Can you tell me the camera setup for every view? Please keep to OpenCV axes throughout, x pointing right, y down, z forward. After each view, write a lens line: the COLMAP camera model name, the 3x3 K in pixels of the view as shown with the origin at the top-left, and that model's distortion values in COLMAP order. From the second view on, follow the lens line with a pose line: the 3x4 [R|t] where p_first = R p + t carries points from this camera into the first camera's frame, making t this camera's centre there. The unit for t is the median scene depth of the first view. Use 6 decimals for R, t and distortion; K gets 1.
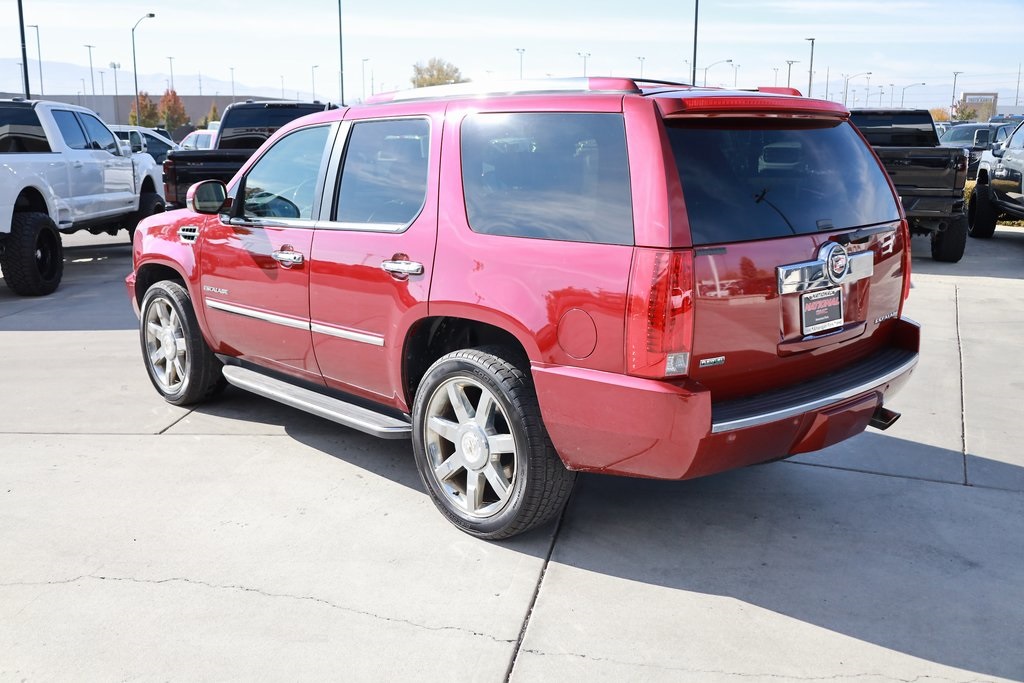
lens RADIAL K [[1002.9, 0, 512.0], [0, 1002.9, 342.3], [0, 0, 1]] dist [-0.017757, 0.000000]
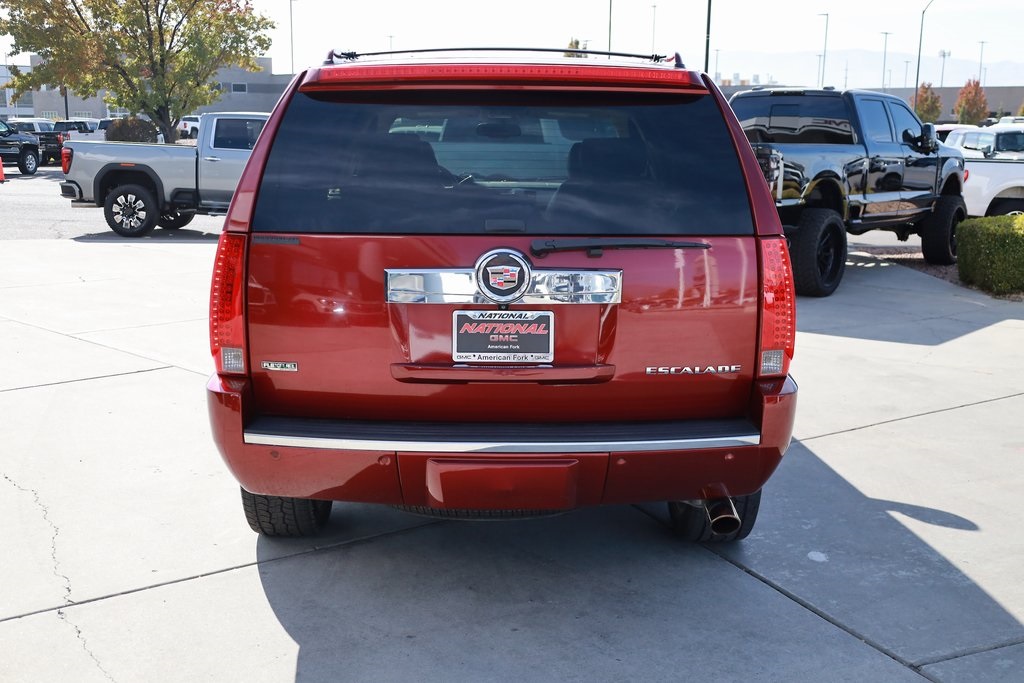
lens RADIAL K [[1150.0, 0, 512.4], [0, 1150.0, 341.7], [0, 0, 1]] dist [-0.005745, 0.000000]
pose [[0.723390, 0.129825, -0.678124, 0.750015], [-0.147164, 0.988585, 0.032275, -0.047059], [0.674573, 0.076448, 0.734239, 0.290296]]
